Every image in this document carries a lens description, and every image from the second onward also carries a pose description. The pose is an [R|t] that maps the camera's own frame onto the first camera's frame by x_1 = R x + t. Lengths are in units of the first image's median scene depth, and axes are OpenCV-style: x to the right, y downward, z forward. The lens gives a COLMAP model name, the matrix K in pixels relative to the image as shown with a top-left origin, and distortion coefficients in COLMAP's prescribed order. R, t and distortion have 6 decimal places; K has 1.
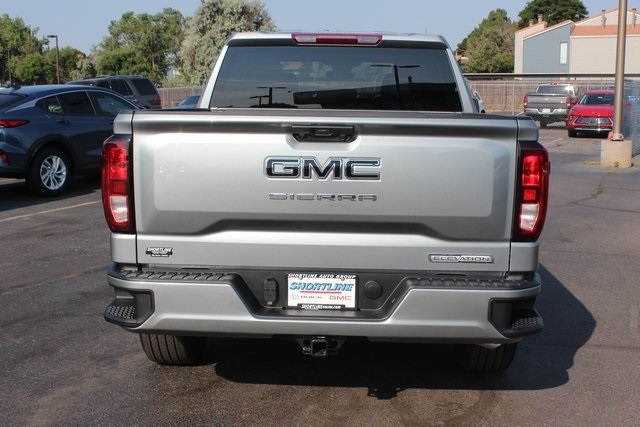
lens RADIAL K [[844.3, 0, 320.0], [0, 844.3, 213.5], [0, 0, 1]] dist [0.007605, 0.039592]
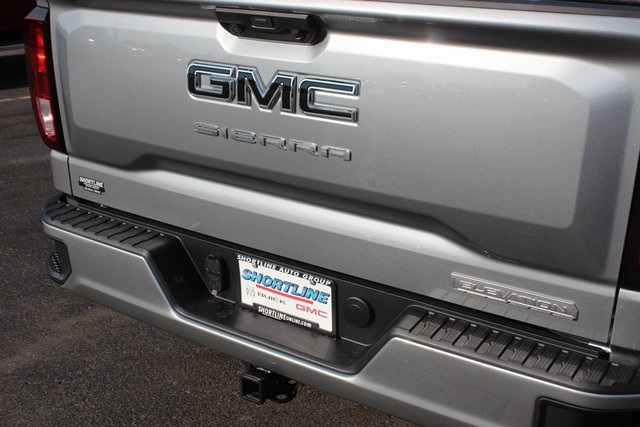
lens RADIAL K [[798.4, 0, 320.0], [0, 798.4, 213.5], [0, 0, 1]] dist [0.001561, 0.031240]
pose [[0.854593, 0.174615, -0.489061, 0.289158], [-0.067823, 0.971236, 0.228258, -0.092659], [0.514850, -0.161898, 0.841854, 0.548957]]
